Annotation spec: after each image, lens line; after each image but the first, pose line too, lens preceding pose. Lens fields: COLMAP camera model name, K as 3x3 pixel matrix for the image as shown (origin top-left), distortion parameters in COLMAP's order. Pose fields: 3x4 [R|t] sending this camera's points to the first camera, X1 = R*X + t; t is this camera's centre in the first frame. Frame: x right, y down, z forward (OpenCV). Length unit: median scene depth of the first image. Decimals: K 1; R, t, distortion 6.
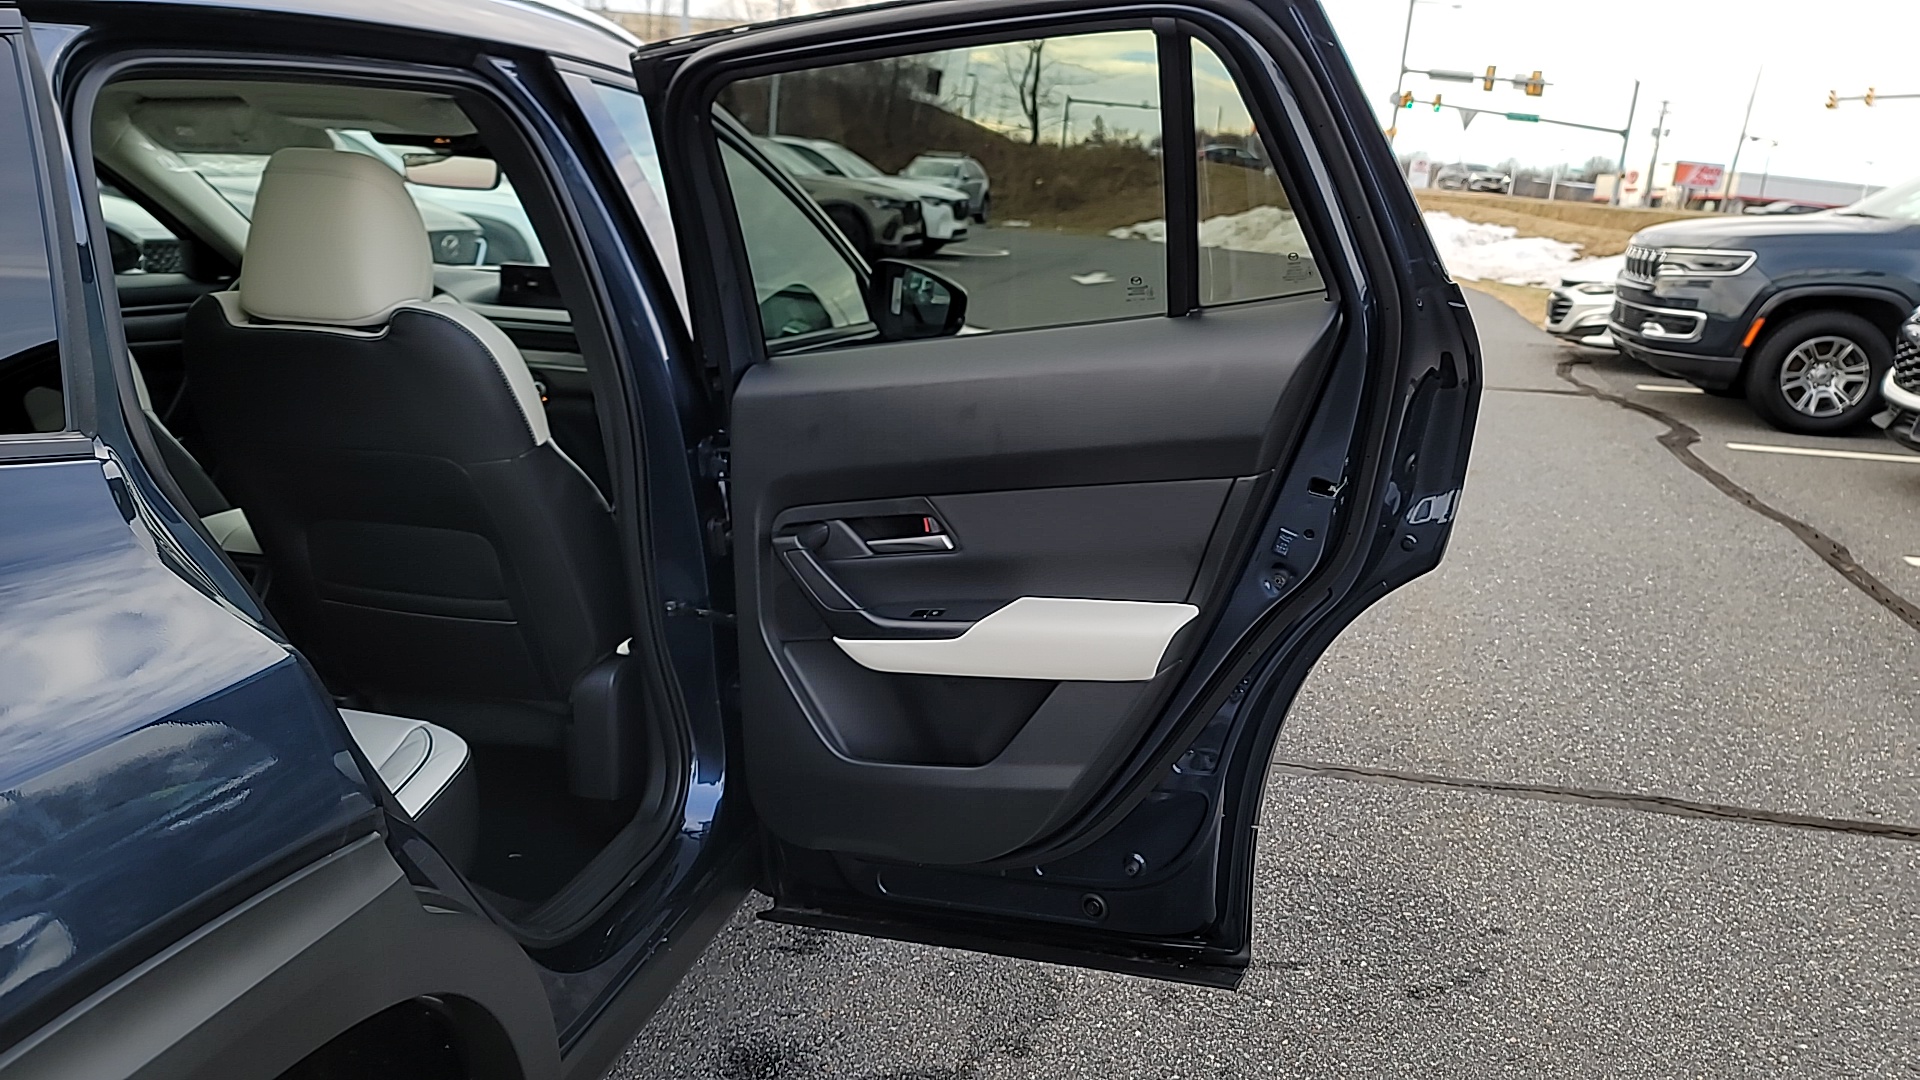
lens RADIAL K [[1414.2, 0, 975.6], [0, 1414.2, 549.4], [0, 0, 1]] dist [0.066451, -0.054067]
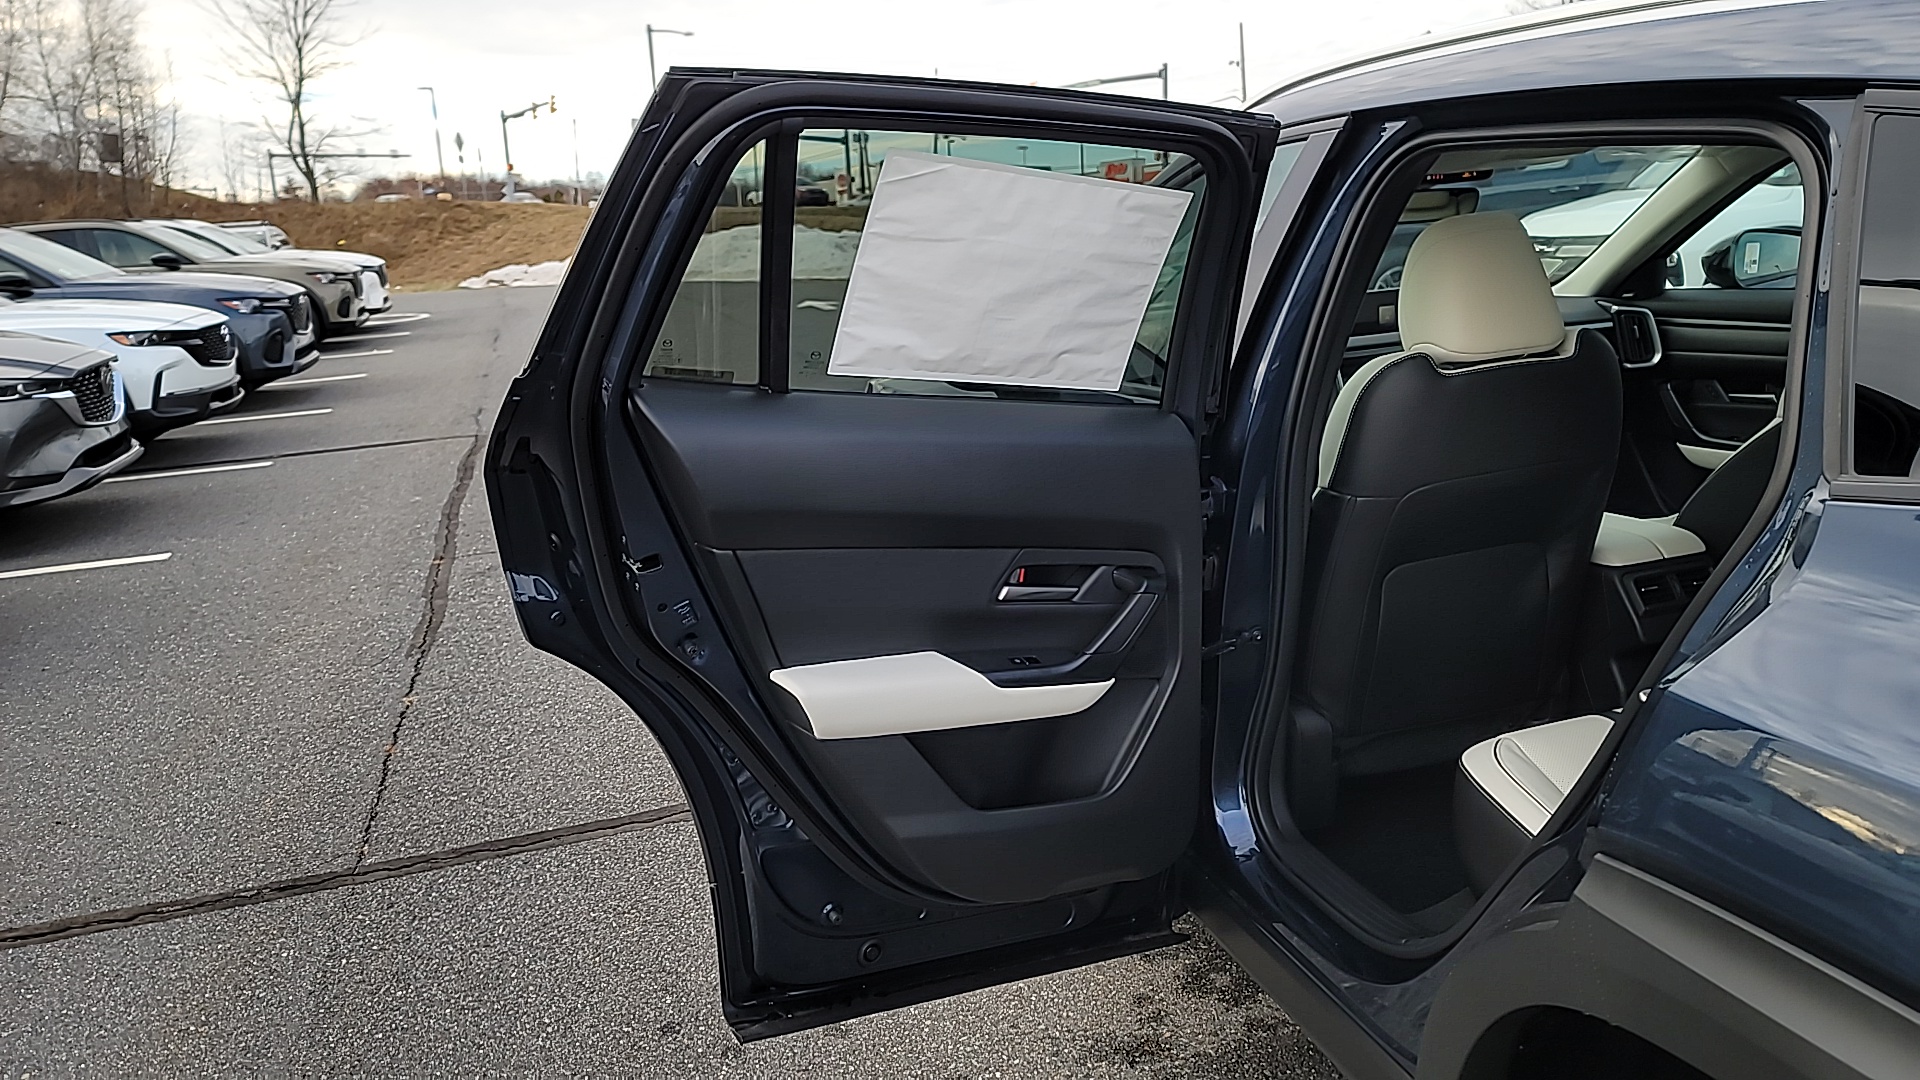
lens RADIAL K [[1414.2, 0, 958.2], [0, 1414.2, 539.0], [0, 0, 1]] dist [0.066451, -0.054067]
pose [[0.864537, -0.220312, 0.451706, -0.111046], [0.231828, 0.972278, 0.030508, -0.013064], [-0.445905, 0.078343, 0.891645, 0.021707]]
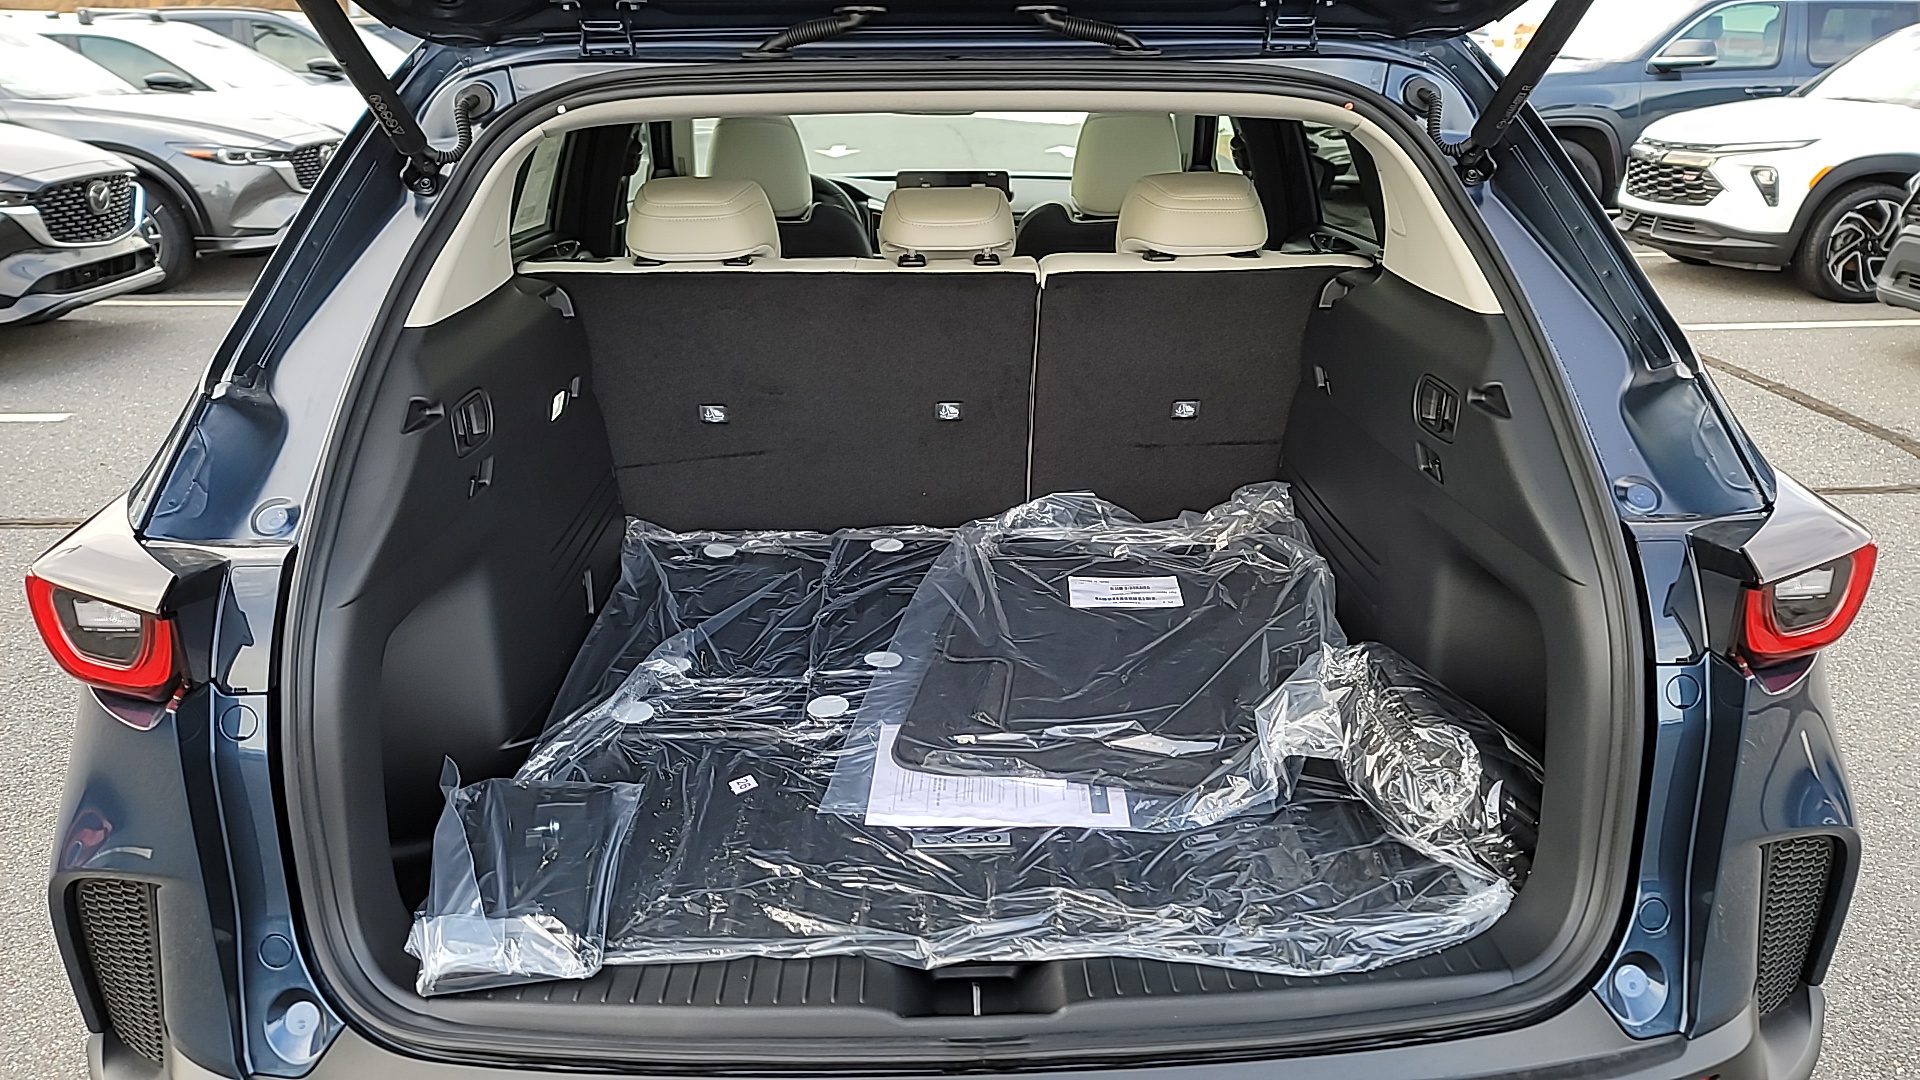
lens RADIAL K [[1414.2, 0, 969.8], [0, 1414.2, 543.5], [0, 0, 1]] dist [0.066451, -0.054067]
pose [[0.965846, -0.127695, 0.225469, -0.063777], [0.108362, 0.989448, 0.096183, 0.001470], [-0.235372, -0.068466, 0.969491, -0.029328]]
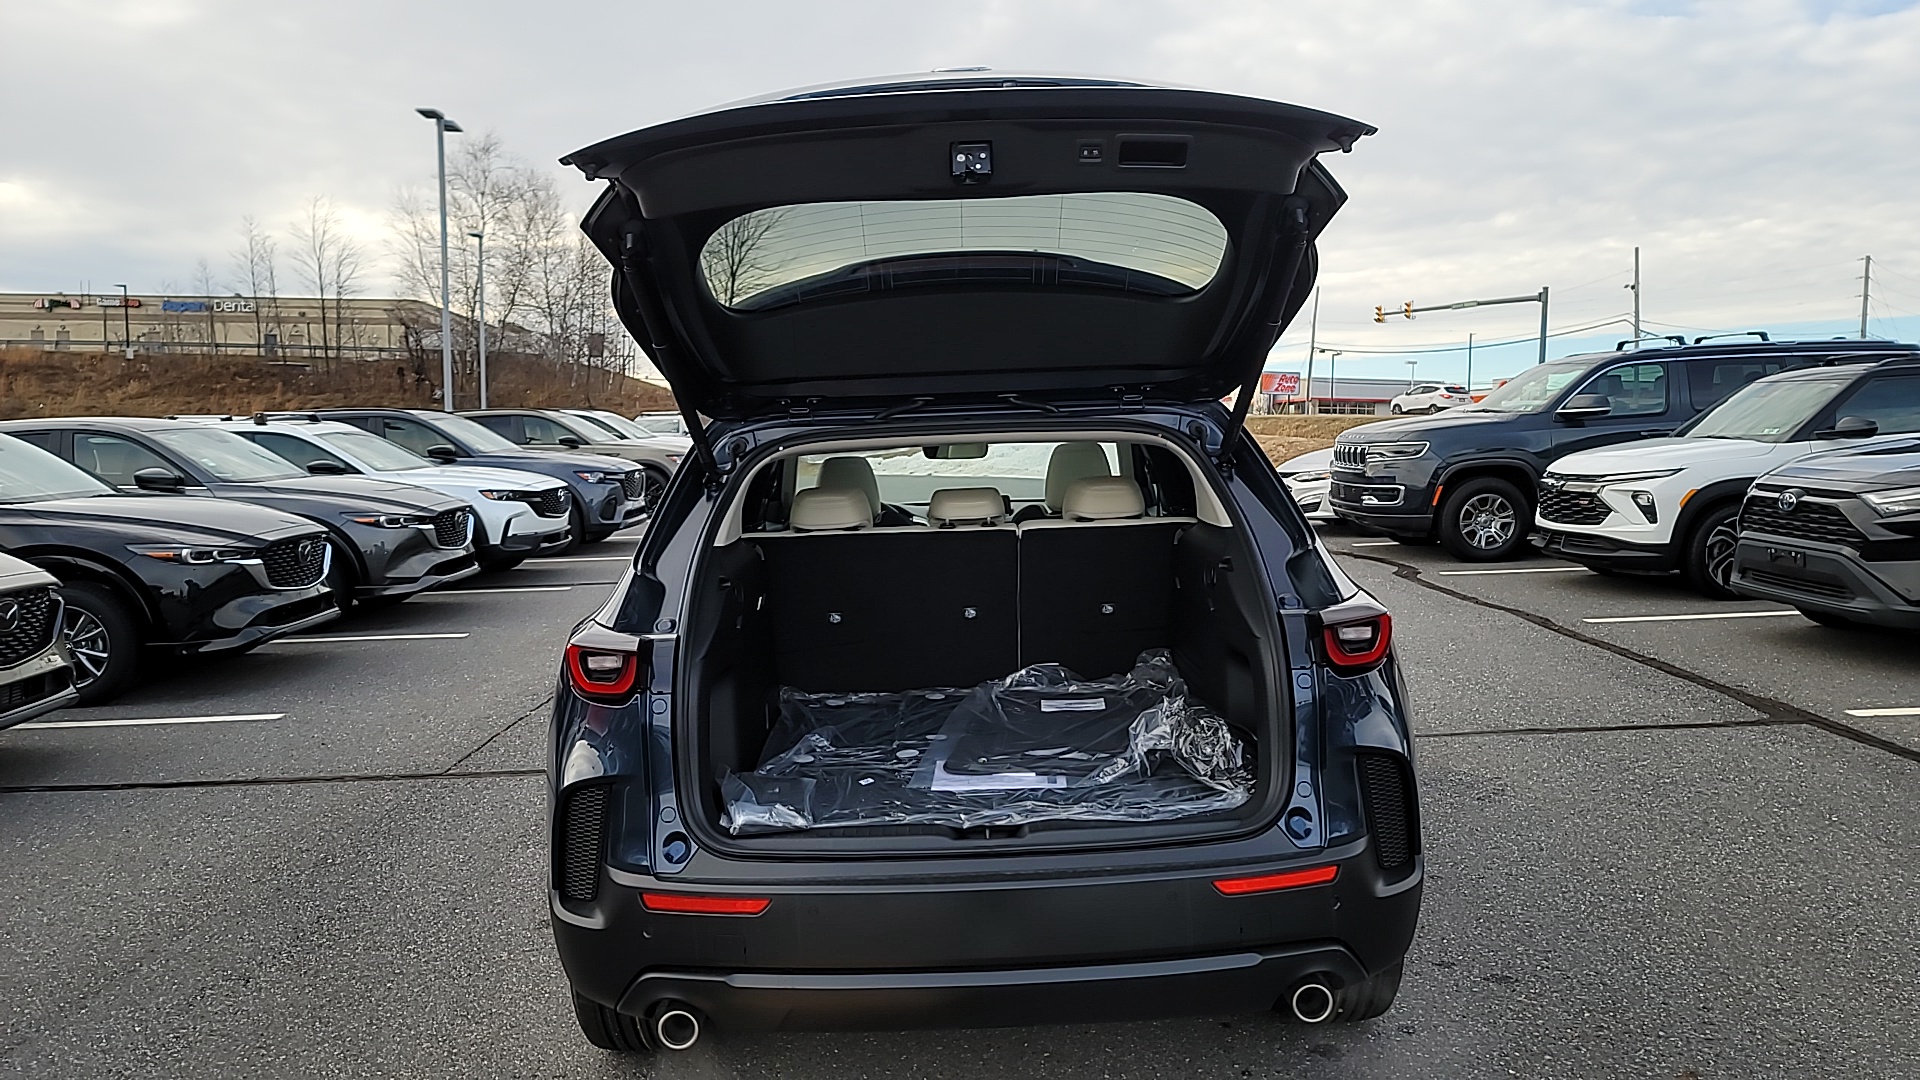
lens RADIAL K [[1414.2, 0, 955.4], [0, 1414.2, 544.4], [0, 0, 1]] dist [0.066451, -0.054067]
pose [[0.969563, -0.096831, 0.224880, -0.076583], [0.132843, 0.979574, -0.150957, 0.014558], [-0.205669, 0.176236, 0.962622, -0.080202]]
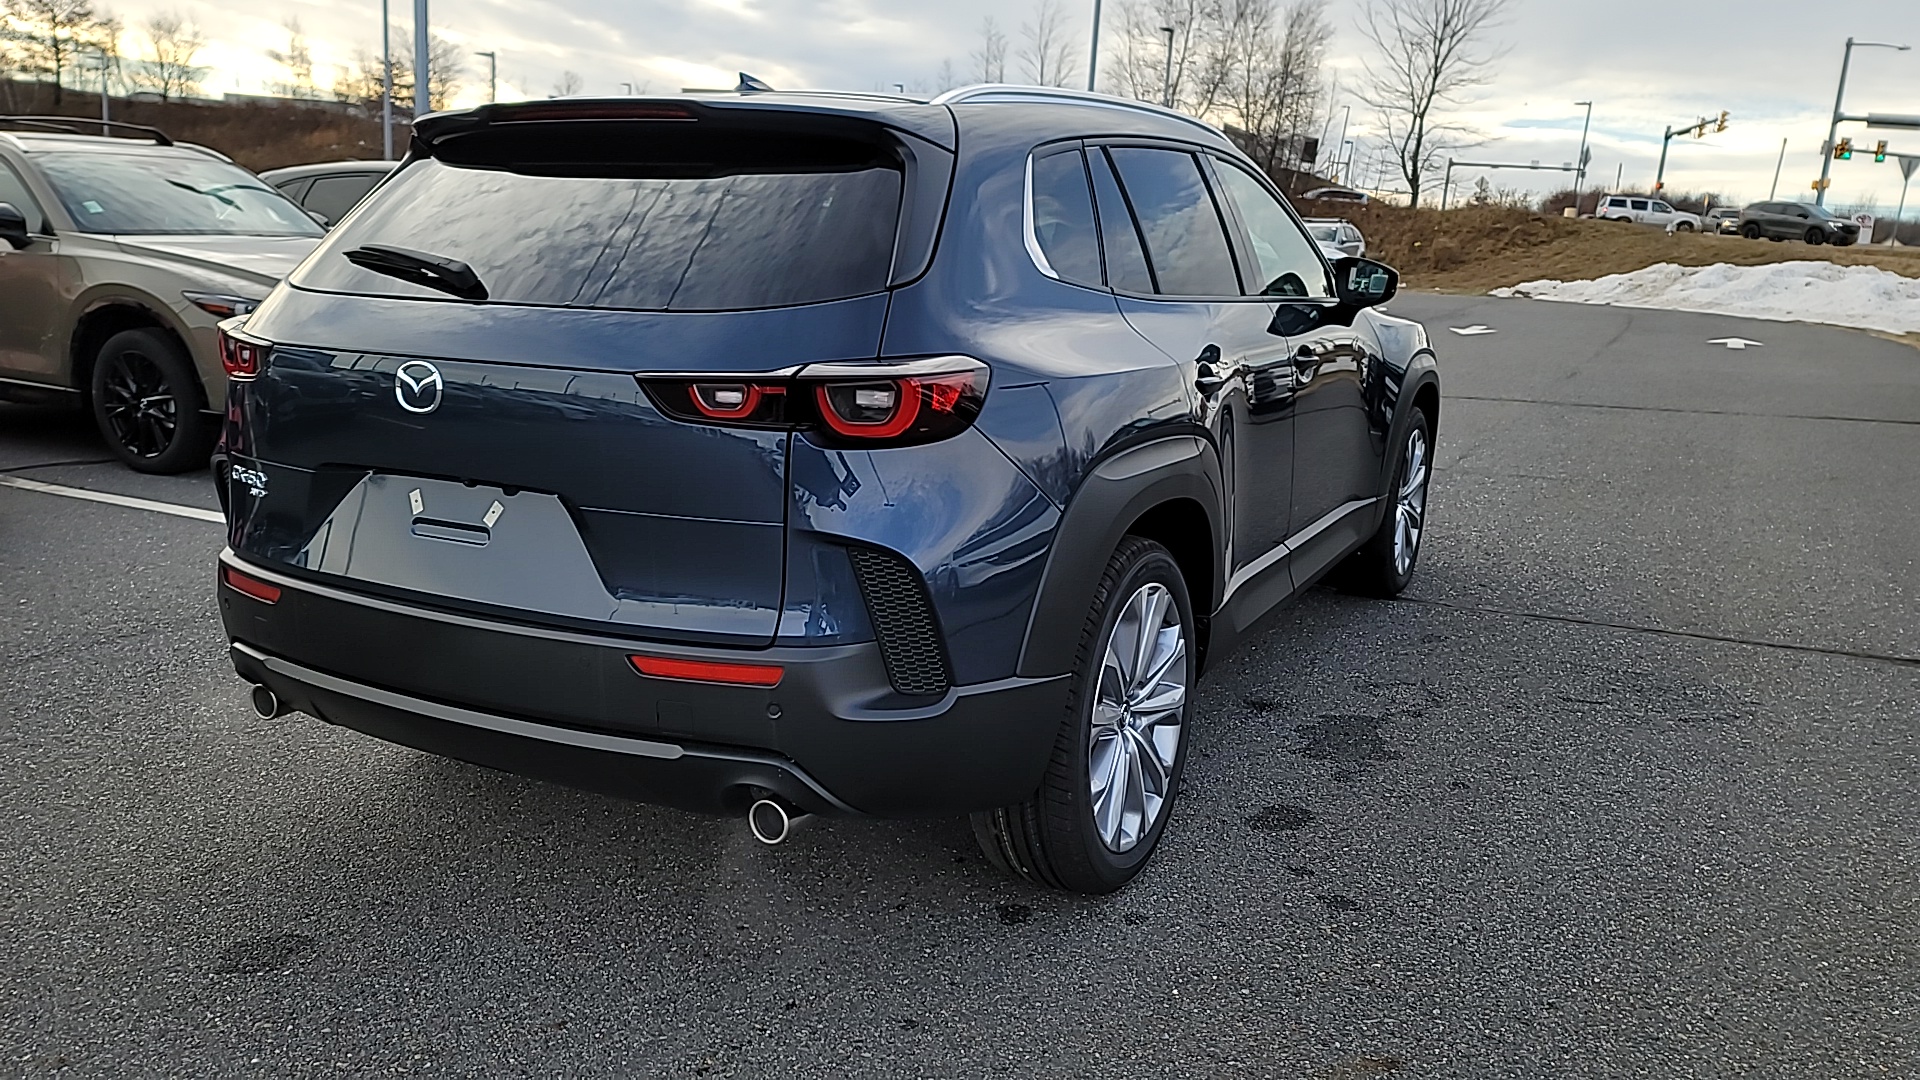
lens RADIAL K [[1414.2, 0, 962.3], [0, 1414.2, 547.6], [0, 0, 1]] dist [0.066451, -0.054067]
pose [[0.966916, 0.034999, -0.252683, -0.005748], [-0.047327, 0.997959, -0.042872, 0.020535], [0.250666, 0.053412, 0.966599, -0.064582]]
